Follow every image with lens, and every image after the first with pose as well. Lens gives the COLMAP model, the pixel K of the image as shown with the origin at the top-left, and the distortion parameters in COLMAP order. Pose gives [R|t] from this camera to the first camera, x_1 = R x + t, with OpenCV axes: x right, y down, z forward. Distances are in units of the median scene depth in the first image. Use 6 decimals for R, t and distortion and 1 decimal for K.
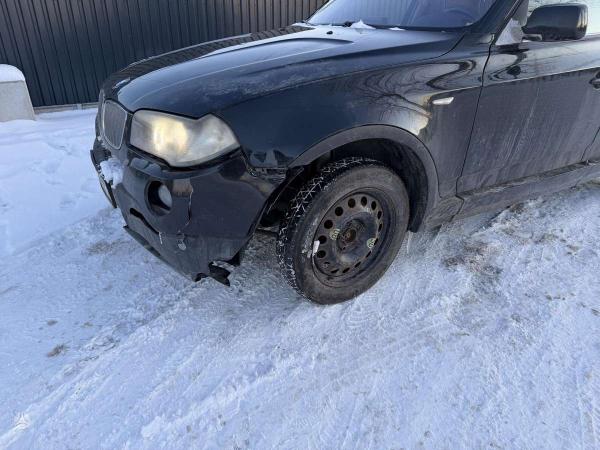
lens RADIAL K [[427.6, 0, 294.0], [0, 427.6, 230.2], [0, 0, 1]] dist [0.027936, -0.041064]
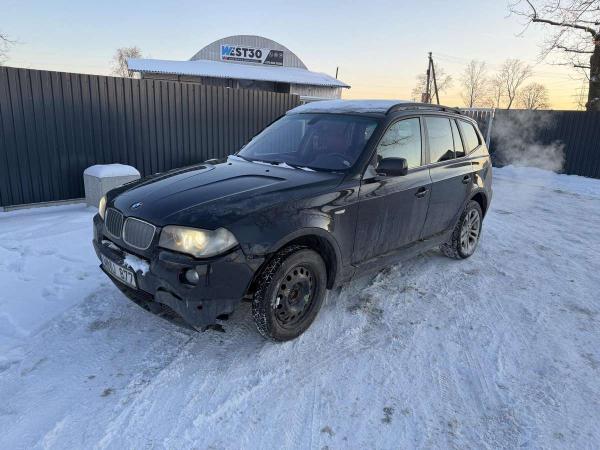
lens RADIAL K [[427.6, 0, 298.8], [0, 427.6, 220.8], [0, 0, 1]] dist [0.027936, -0.041064]
pose [[0.959903, -0.040395, 0.277408, -0.295982], [0.098047, 0.975442, -0.197228, 0.065185], [-0.262628, 0.216519, 0.940290, -0.584829]]
